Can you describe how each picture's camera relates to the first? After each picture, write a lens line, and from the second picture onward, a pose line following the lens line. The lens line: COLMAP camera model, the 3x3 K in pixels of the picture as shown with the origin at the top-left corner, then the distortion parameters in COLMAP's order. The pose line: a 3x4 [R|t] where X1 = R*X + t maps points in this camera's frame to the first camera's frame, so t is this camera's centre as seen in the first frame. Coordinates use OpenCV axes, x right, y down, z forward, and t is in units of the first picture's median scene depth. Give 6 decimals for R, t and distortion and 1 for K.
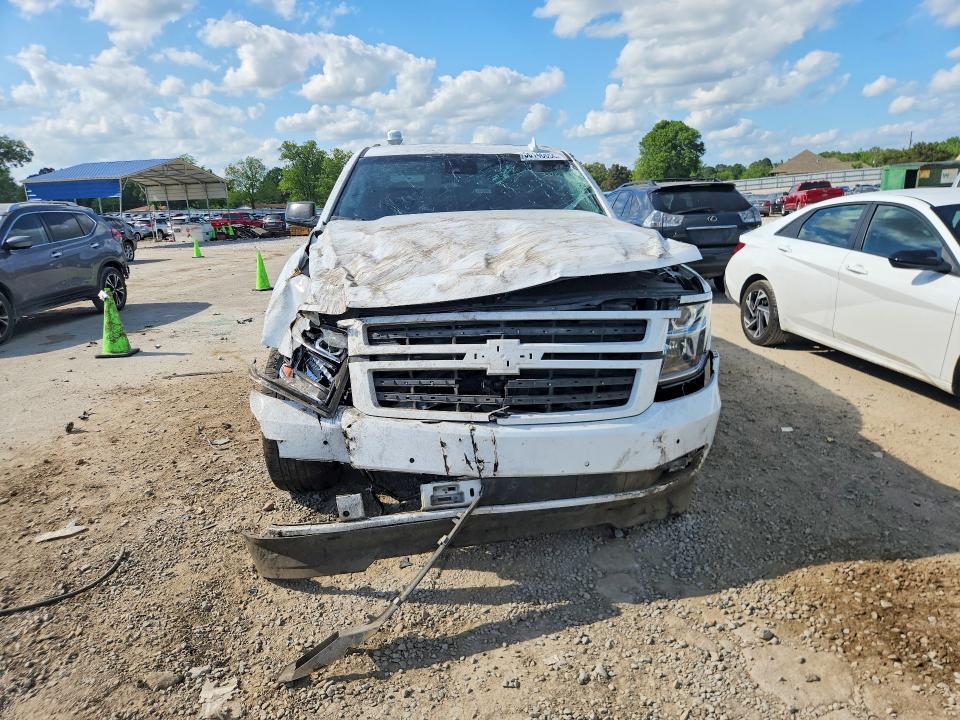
lens RADIAL K [[749.8, 0, 480.0], [0, 749.8, 360.0], [0, 0, 1]] dist [0.040251, -0.060218]
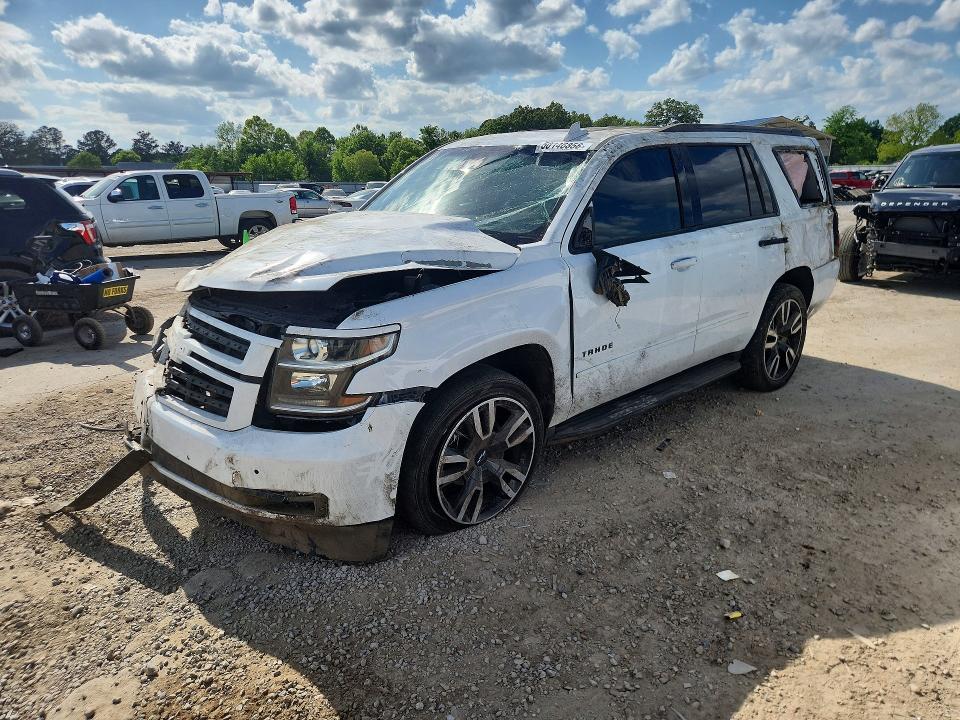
lens RADIAL K [[749.8, 0, 480.0], [0, 749.8, 360.0], [0, 0, 1]] dist [0.040251, -0.060218]
pose [[0.531587, 0.212291, -0.819968, 0.192944], [-0.154334, 0.976152, 0.152672, -0.036497], [0.832824, 0.045390, 0.551673, 0.114607]]
